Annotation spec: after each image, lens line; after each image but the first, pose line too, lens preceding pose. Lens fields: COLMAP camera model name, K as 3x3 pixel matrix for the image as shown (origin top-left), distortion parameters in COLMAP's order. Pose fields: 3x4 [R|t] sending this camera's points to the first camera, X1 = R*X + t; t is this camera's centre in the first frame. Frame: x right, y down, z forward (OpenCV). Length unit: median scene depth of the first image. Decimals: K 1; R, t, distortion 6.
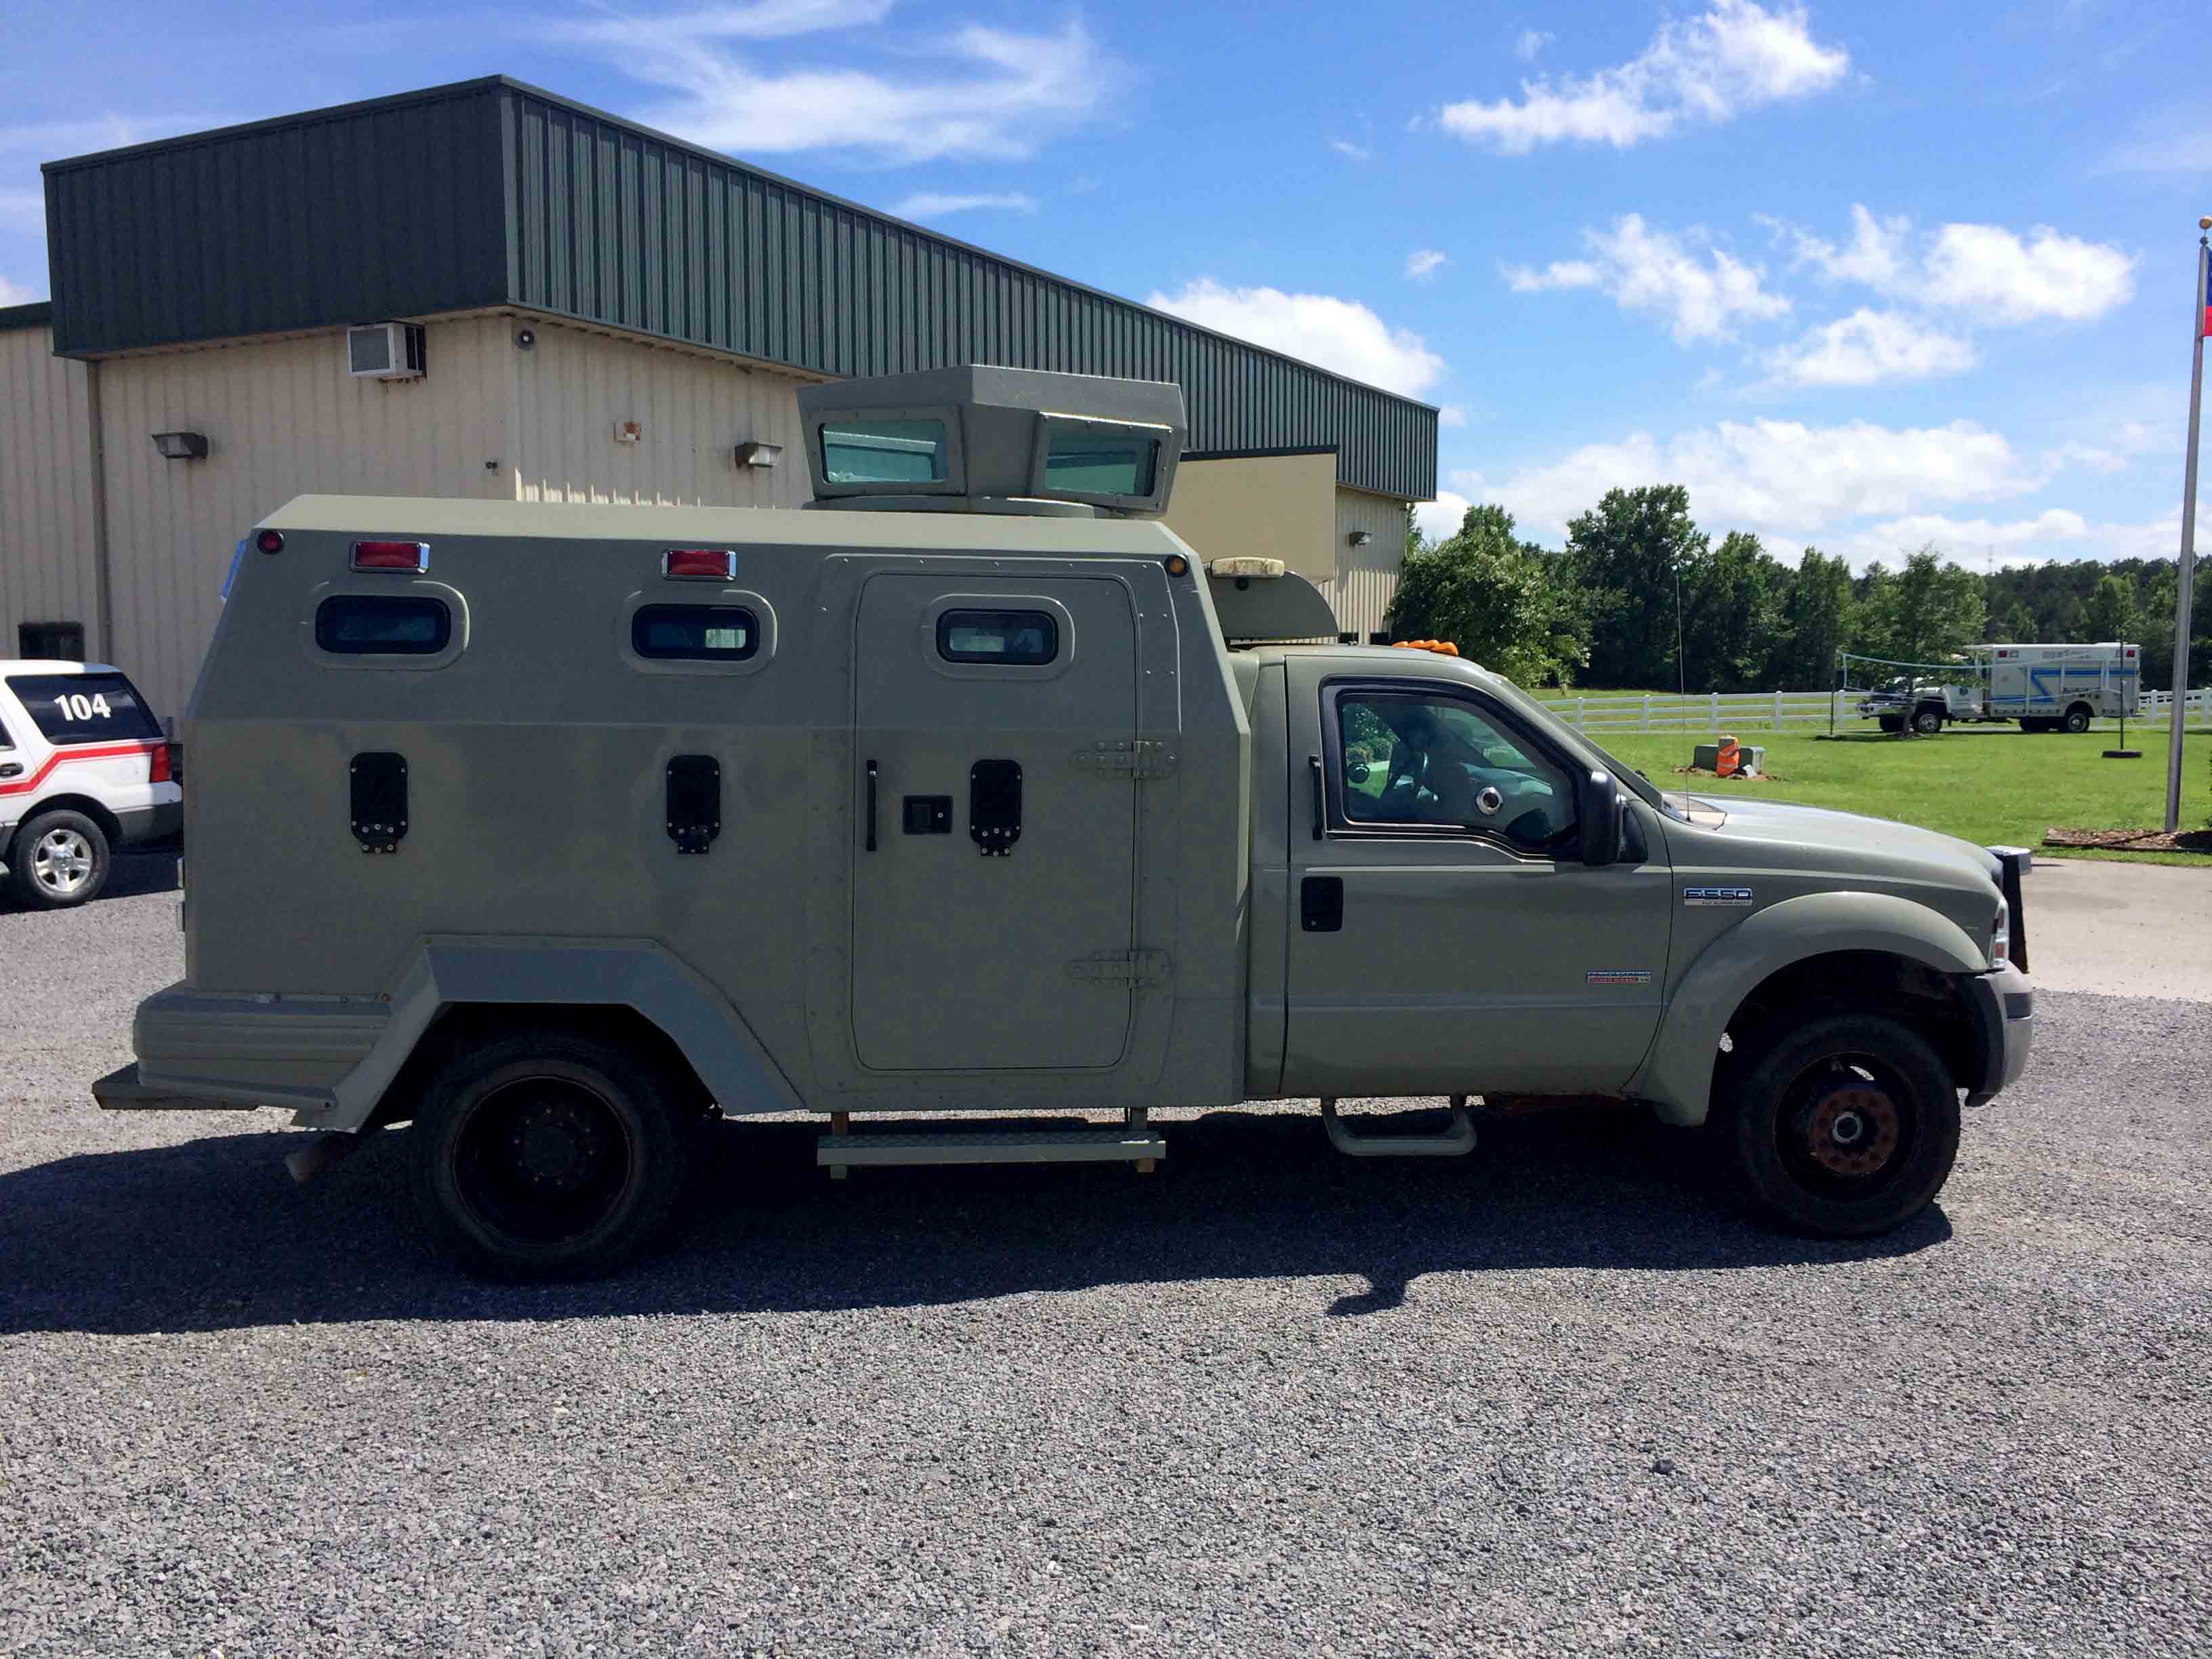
lens RADIAL K [[1880.1, 0, 1107.5], [0, 1880.1, 823.4], [0, 0, 1]] dist [0.064429, -0.063293]
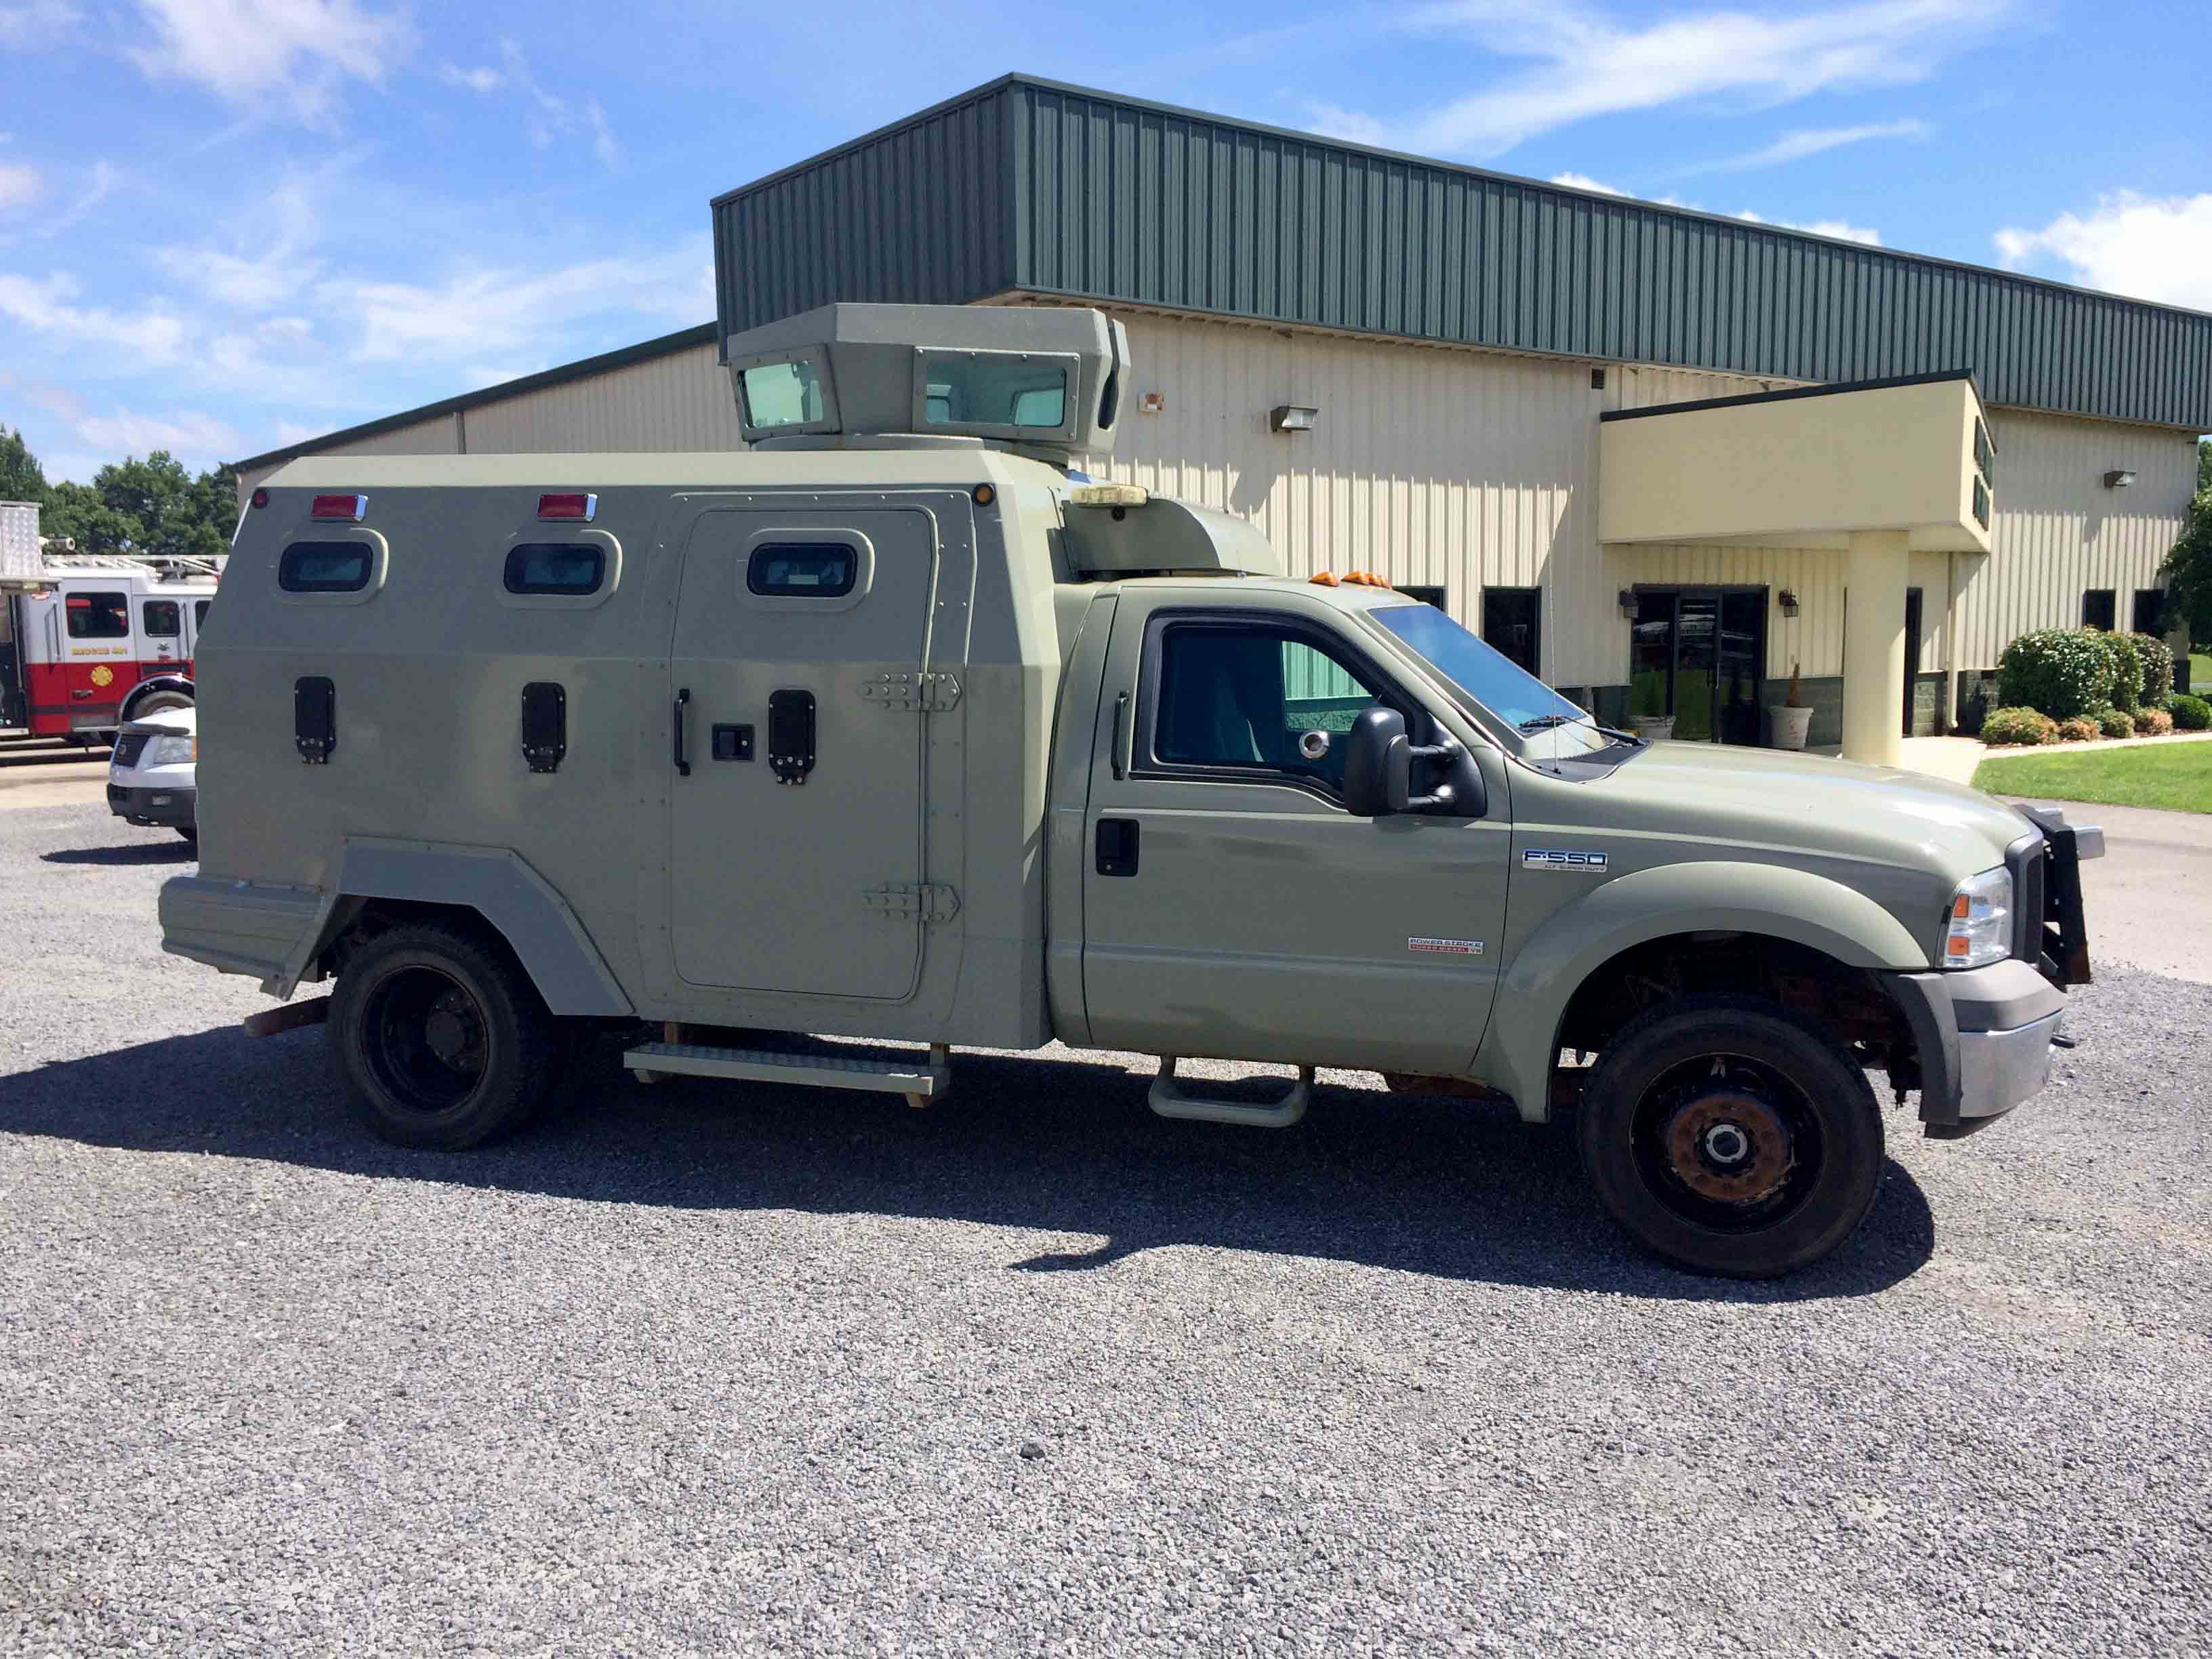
lens RADIAL K [[1880.1, 0, 1105.8], [0, 1880.1, 828.7], [0, 0, 1]] dist [0.064429, -0.063293]
pose [[0.907971, 0.039504, -0.417167, 0.516818], [-0.032487, 0.999186, 0.023911, 0.011370], [0.417772, -0.008158, 0.908515, 0.139132]]
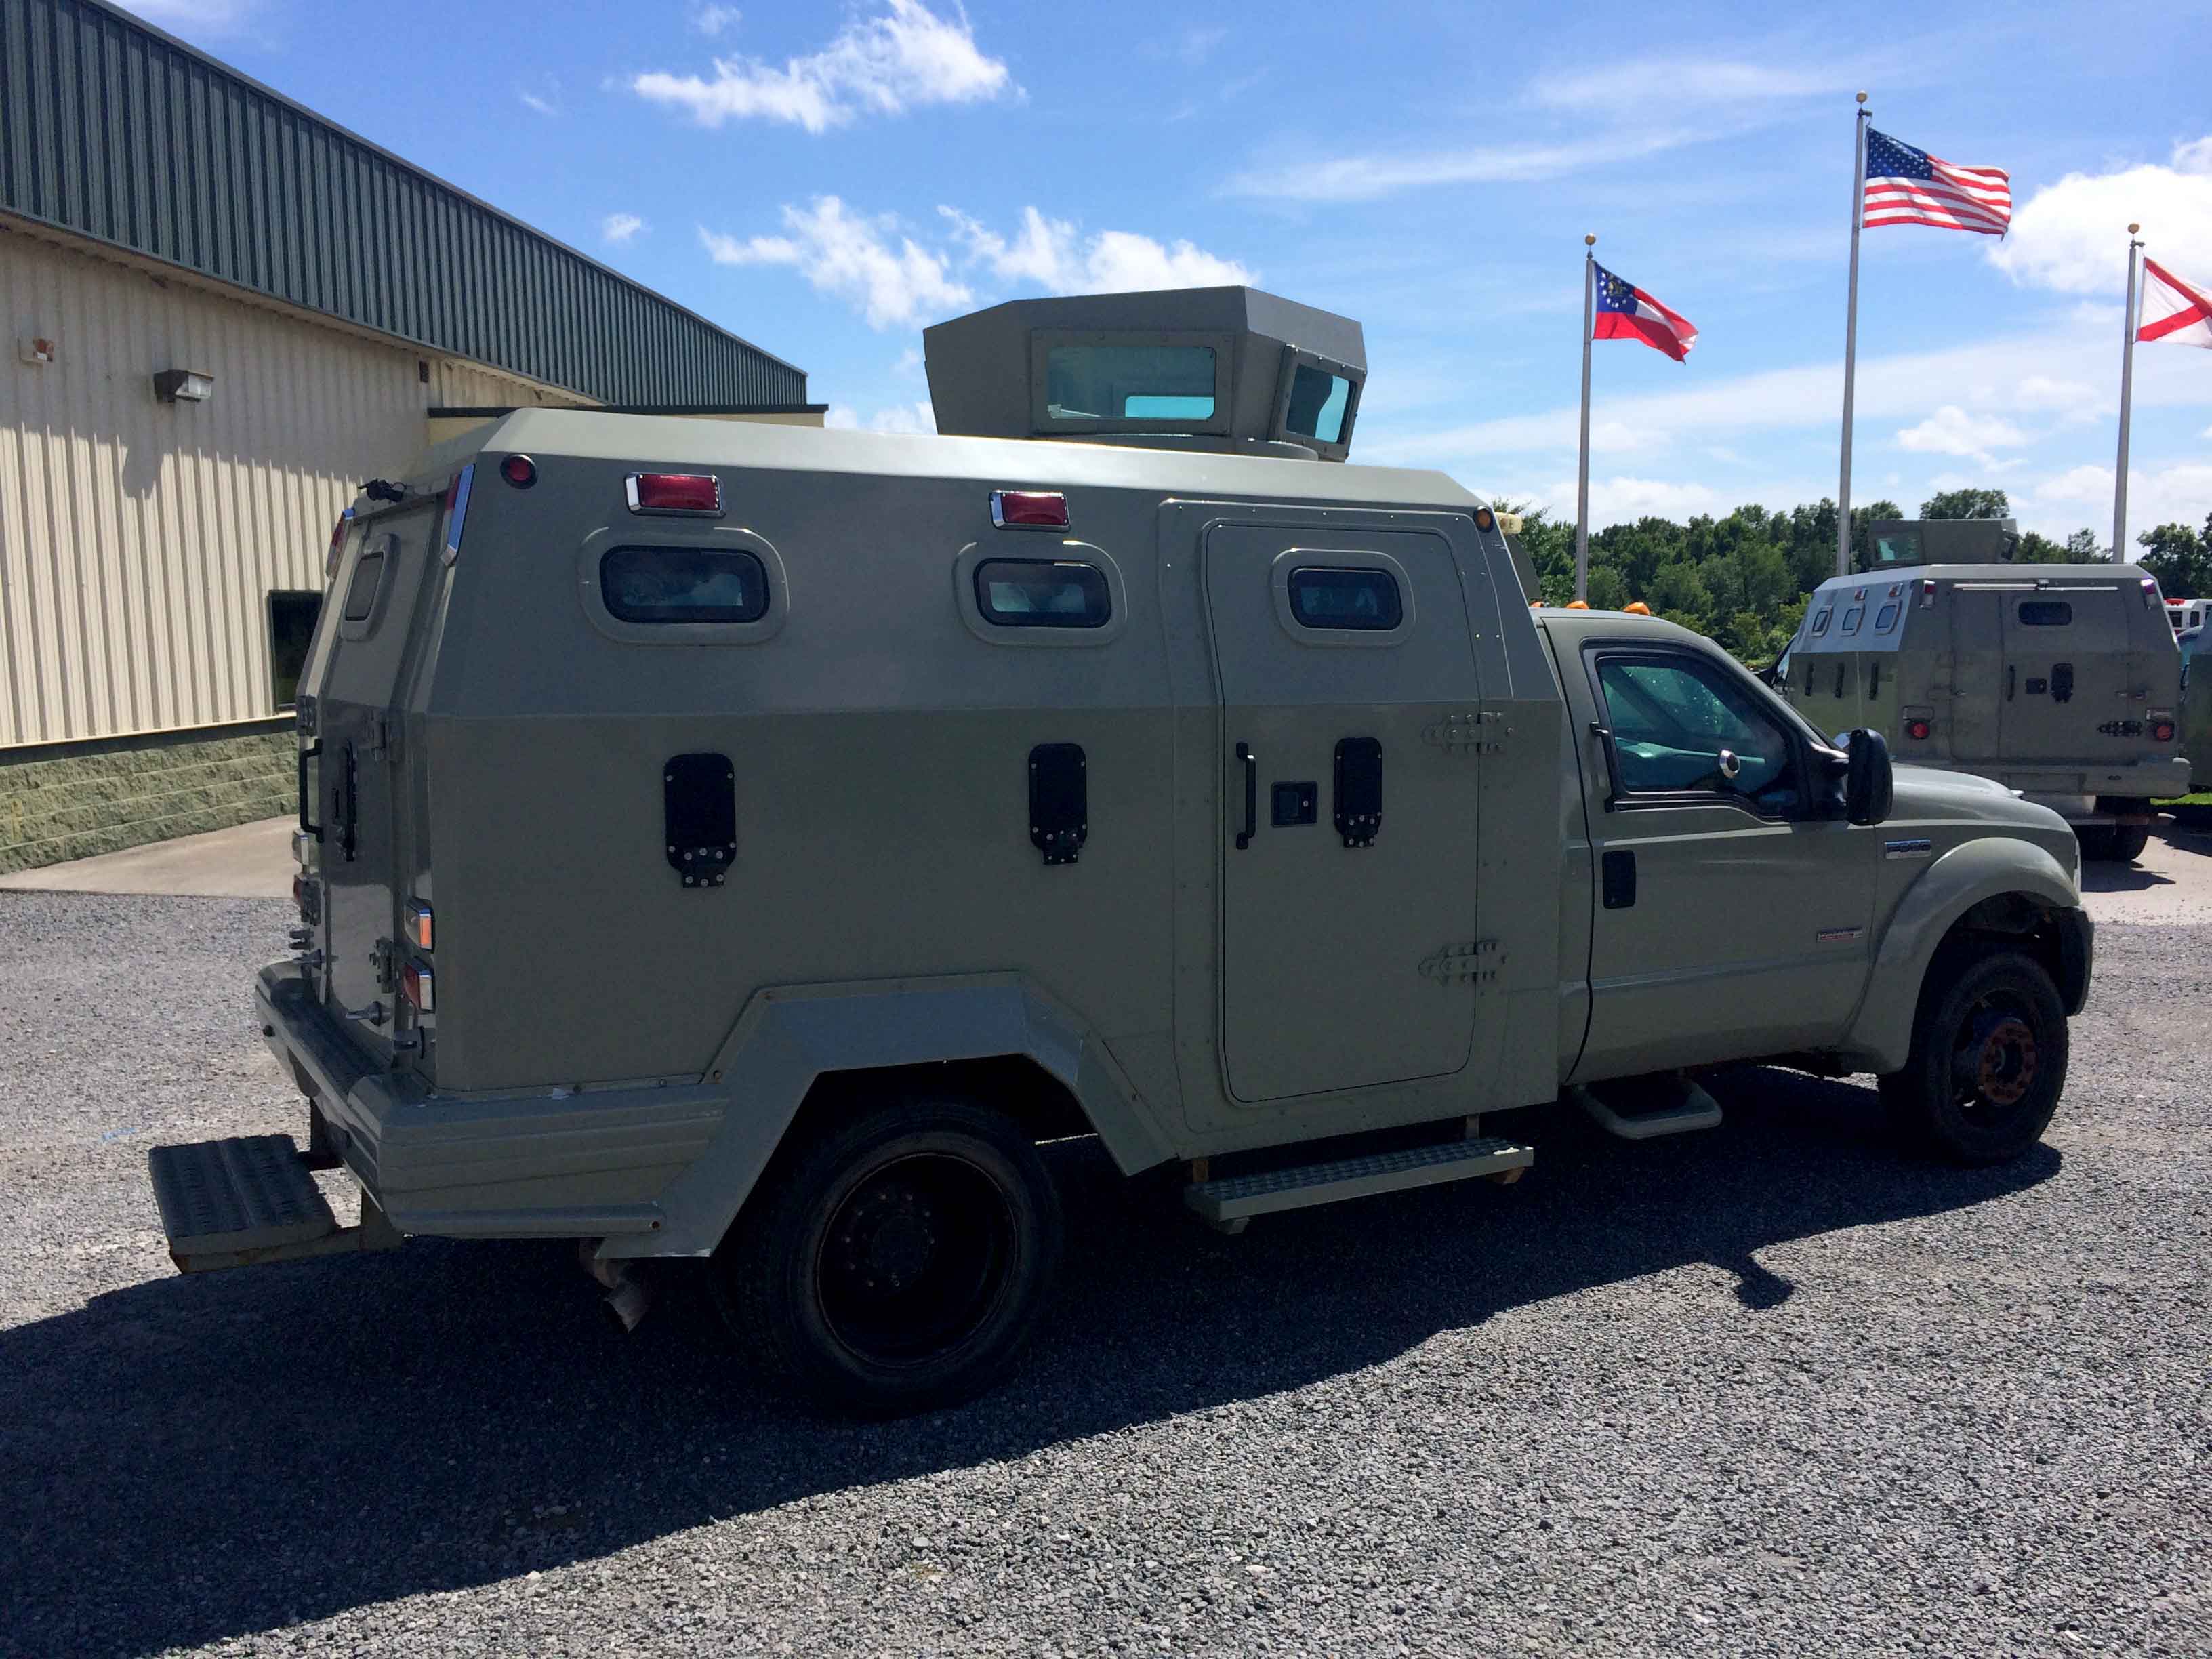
lens RADIAL K [[1880.1, 0, 1114.1], [0, 1880.1, 818.8], [0, 0, 1]] dist [0.064429, -0.063293]
pose [[0.920219, -0.047927, 0.388457, -0.500866], [0.042626, 0.998843, 0.022257, -0.020072], [-0.389075, -0.003923, 0.921198, 0.228252]]
